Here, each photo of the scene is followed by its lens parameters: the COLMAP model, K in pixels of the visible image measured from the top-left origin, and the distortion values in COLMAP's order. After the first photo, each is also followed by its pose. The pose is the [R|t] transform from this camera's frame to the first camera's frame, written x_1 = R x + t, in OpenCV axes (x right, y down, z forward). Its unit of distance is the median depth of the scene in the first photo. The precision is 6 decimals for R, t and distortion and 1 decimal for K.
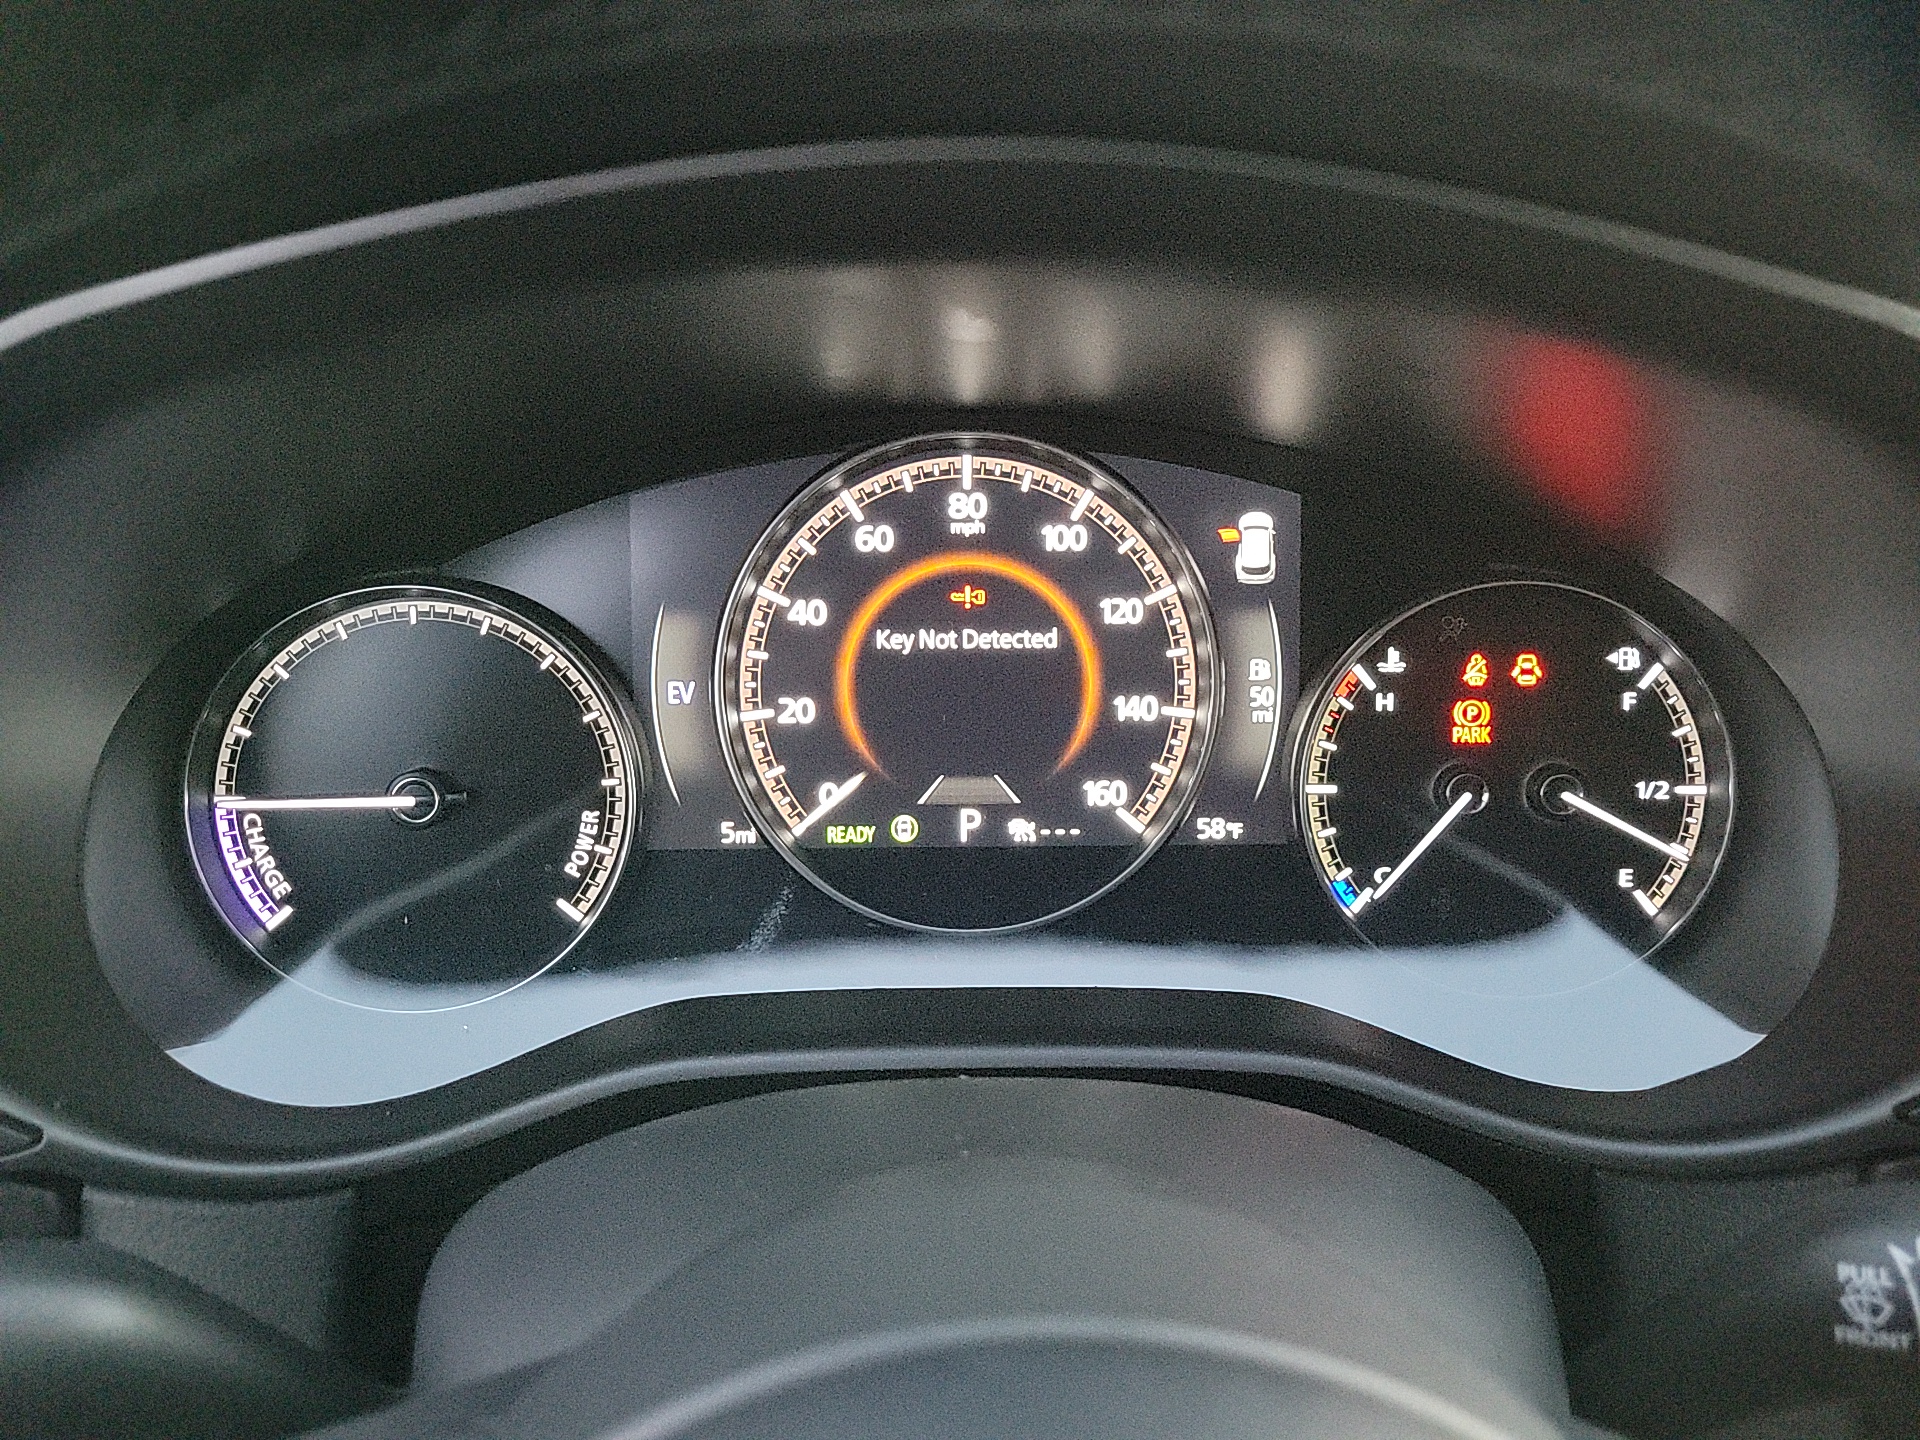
lens RADIAL K [[1462.9, 0, 968.9], [0, 1462.9, 733.3], [0, 0, 1]] dist [0.009679, 0.002966]
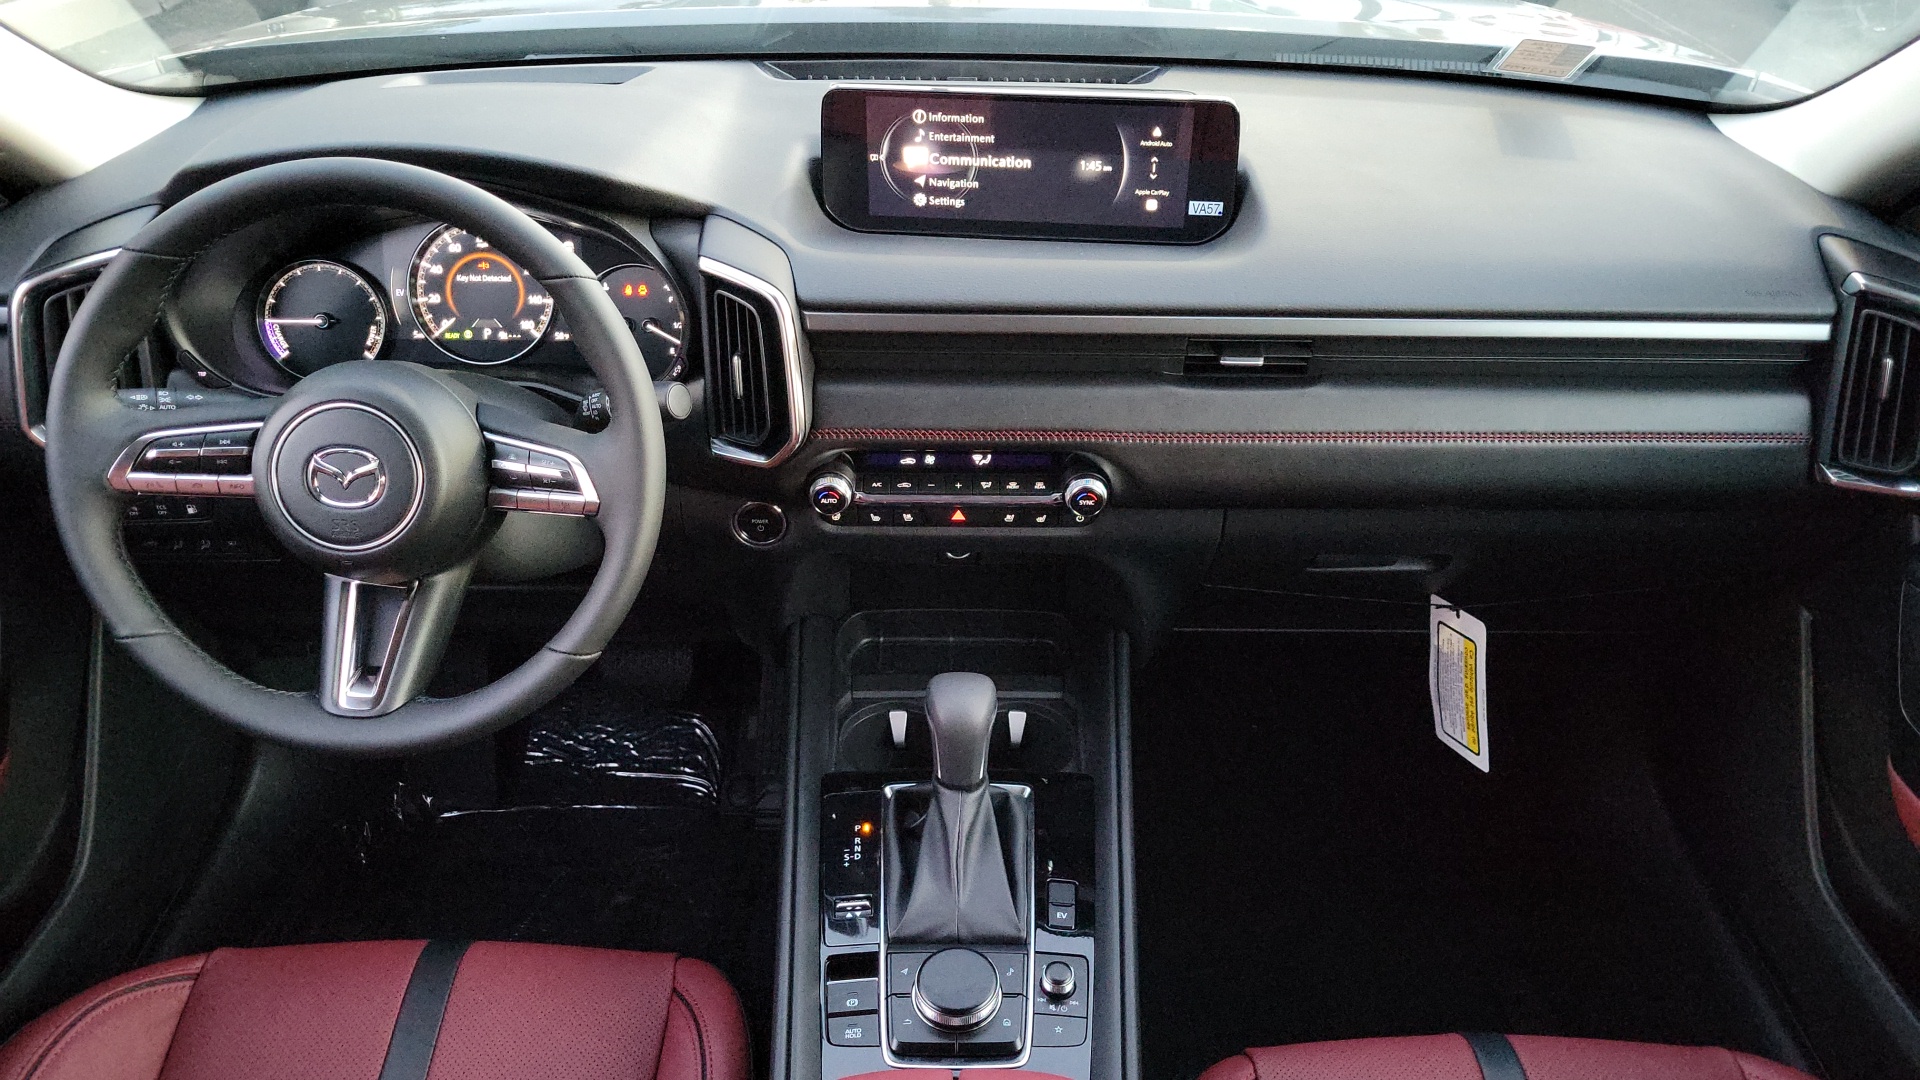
lens RADIAL K [[1450.3, 0, 983.6], [0, 1450.3, 540.8], [0, 0, 1]] dist [0.042689, -0.021335]
pose [[0.999842, 0.015114, -0.009322, 1.215476], [-0.014006, 0.993912, 0.109285, 0.157477], [0.010917, -0.109137, 0.993967, -2.460345]]
